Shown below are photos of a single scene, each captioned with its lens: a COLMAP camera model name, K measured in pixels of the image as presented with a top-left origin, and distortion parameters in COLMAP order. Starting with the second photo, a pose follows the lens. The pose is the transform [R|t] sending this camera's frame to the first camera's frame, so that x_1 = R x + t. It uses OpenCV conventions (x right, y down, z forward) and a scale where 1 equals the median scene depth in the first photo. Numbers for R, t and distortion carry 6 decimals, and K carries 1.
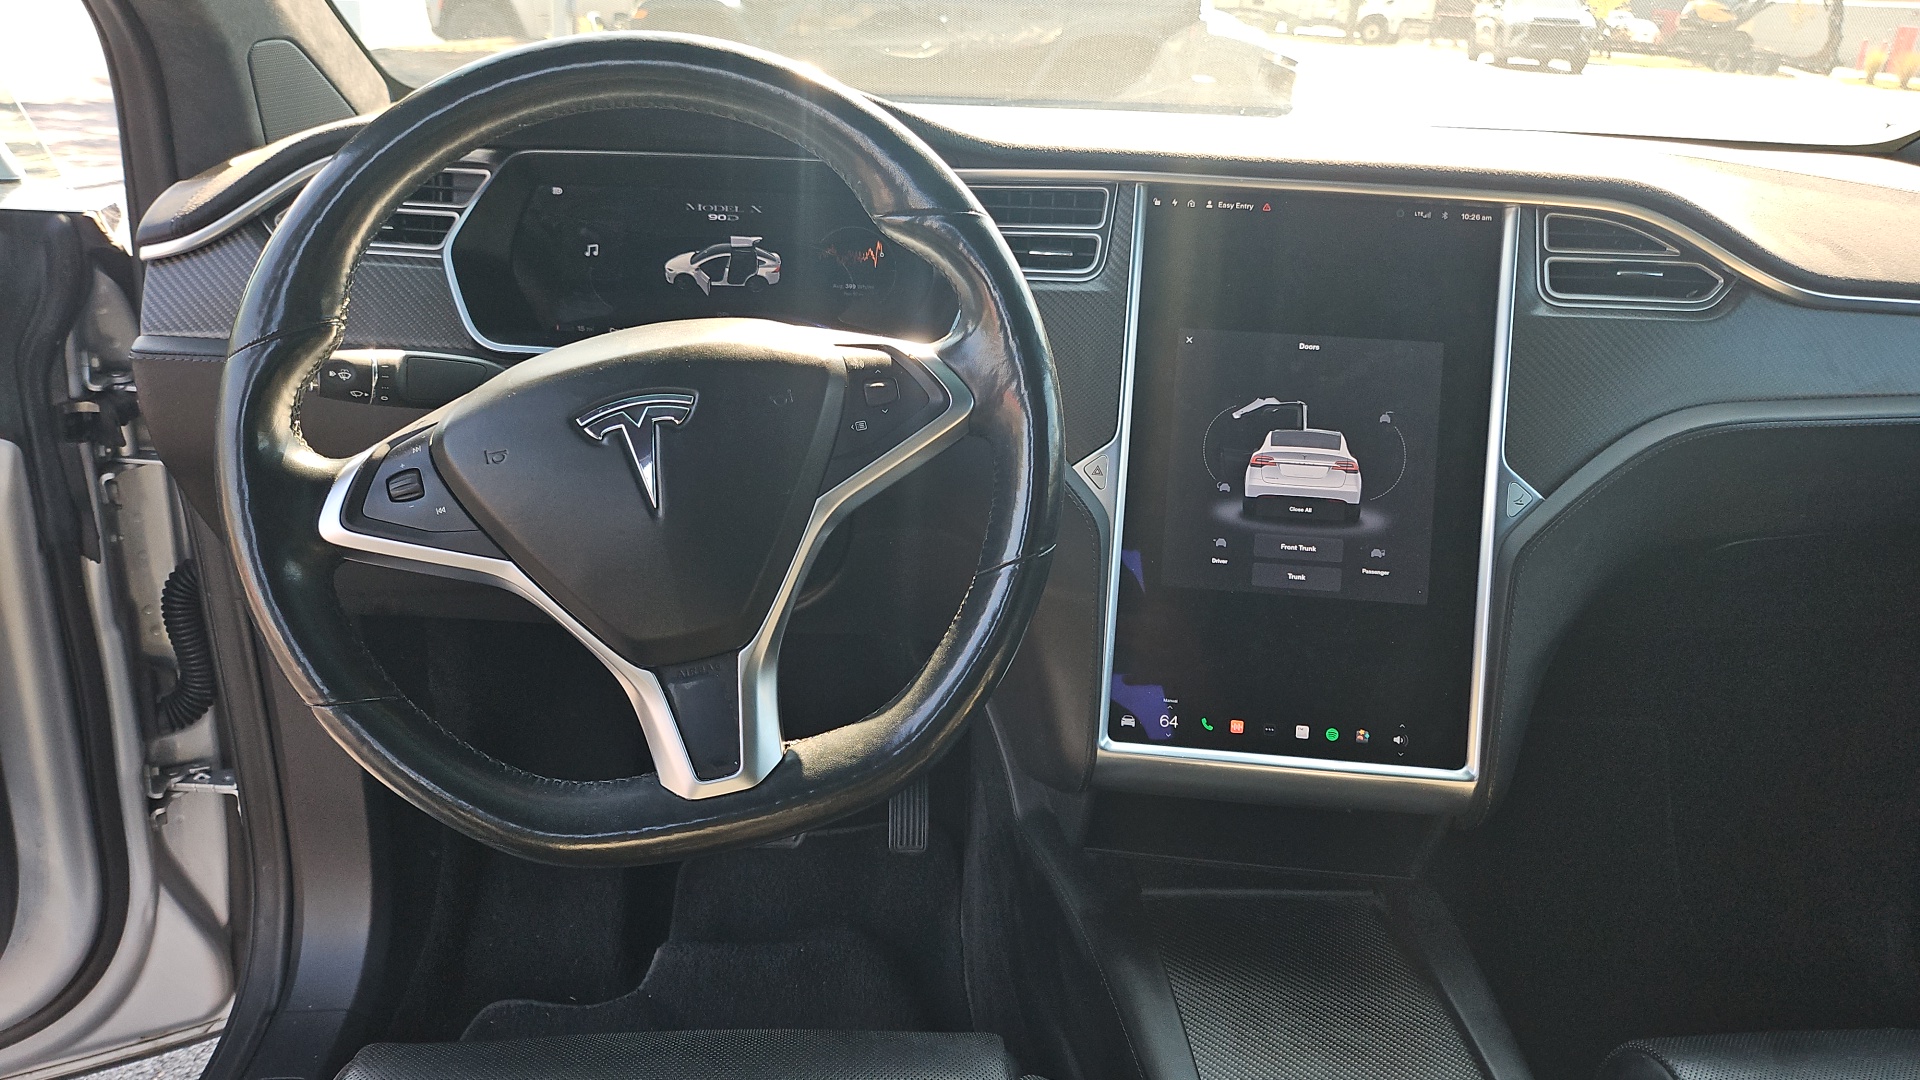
lens RADIAL K [[1383.3, 0, 956.2], [0, 1383.3, 562.4], [0, 0, 1]] dist [0.066180, -0.083875]
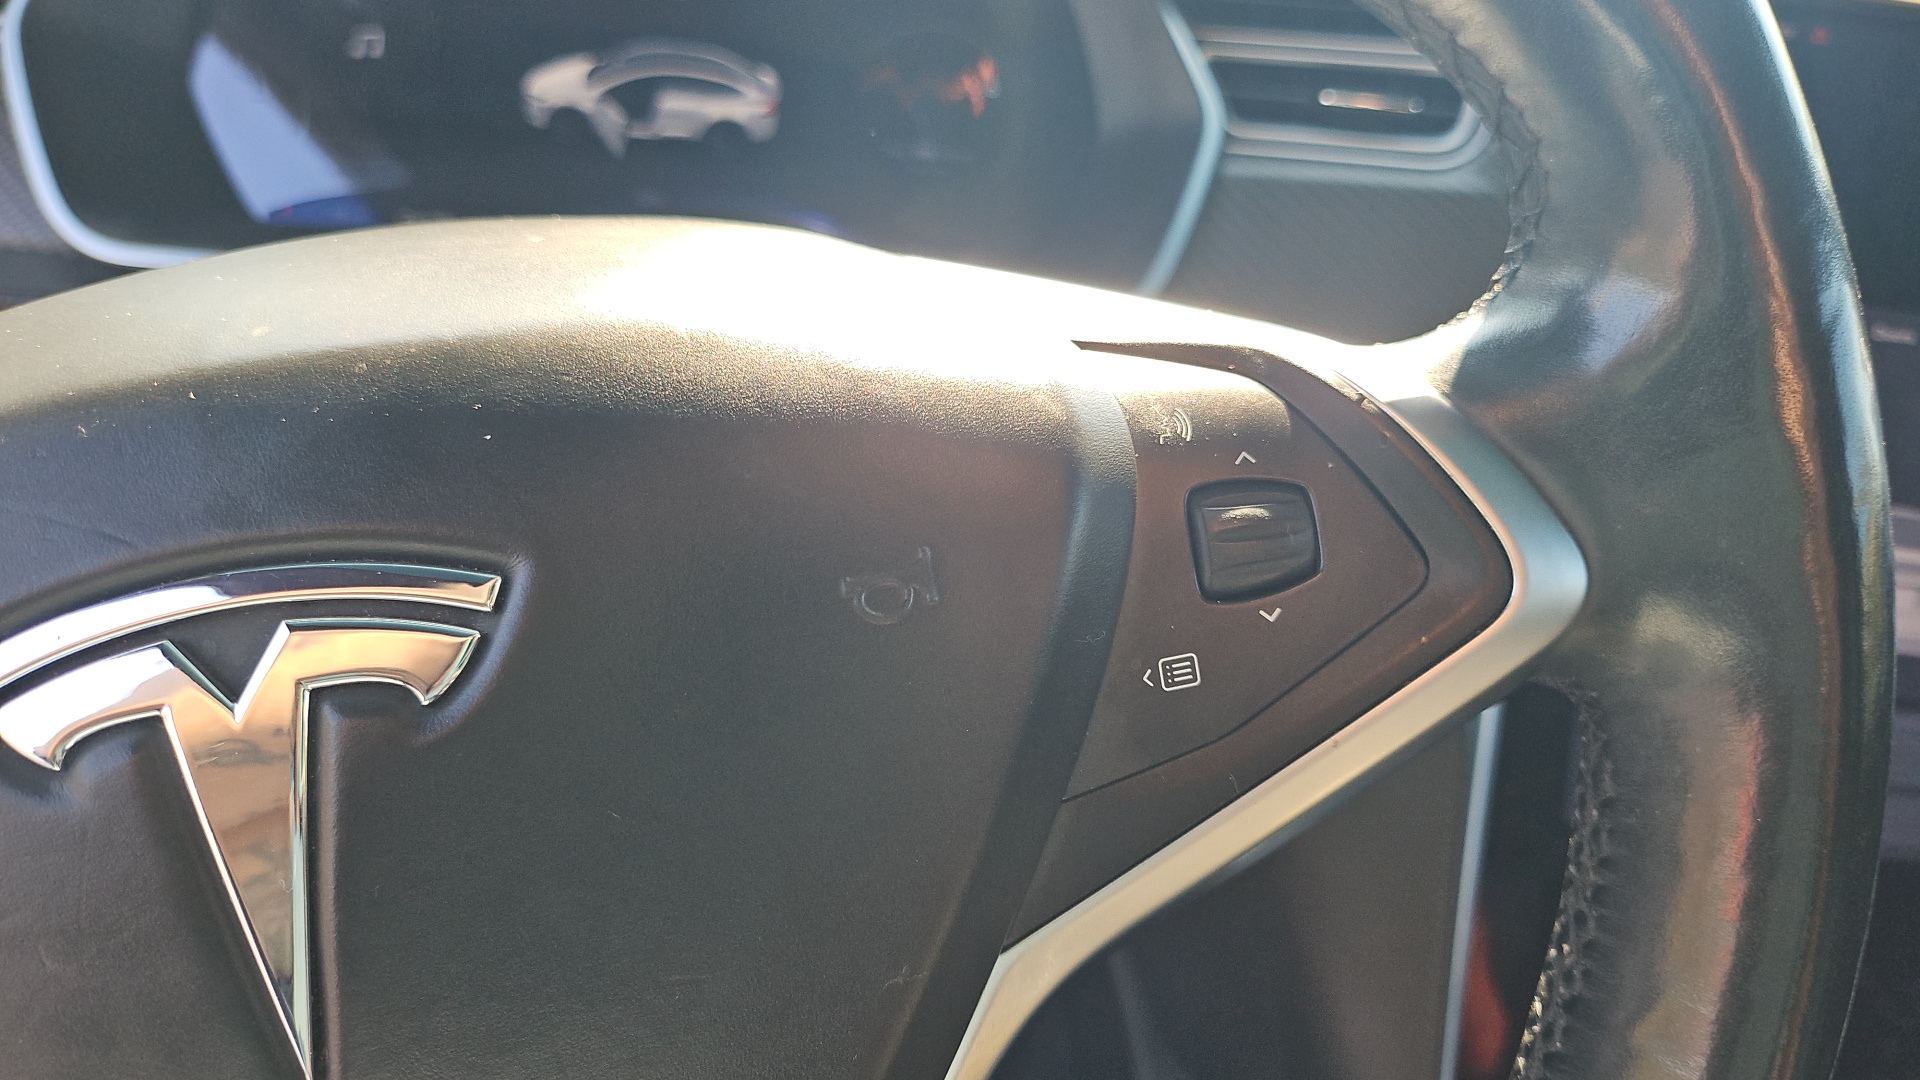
lens RADIAL K [[1383.3, 0, 956.2], [0, 1383.3, 562.4], [0, 0, 1]] dist [0.066180, -0.083875]
pose [[0.997958, 0.035747, 0.052933, -0.122160], [-0.039390, 0.996807, 0.069452, -0.132260], [-0.050281, -0.071395, 0.996180, 0.733889]]
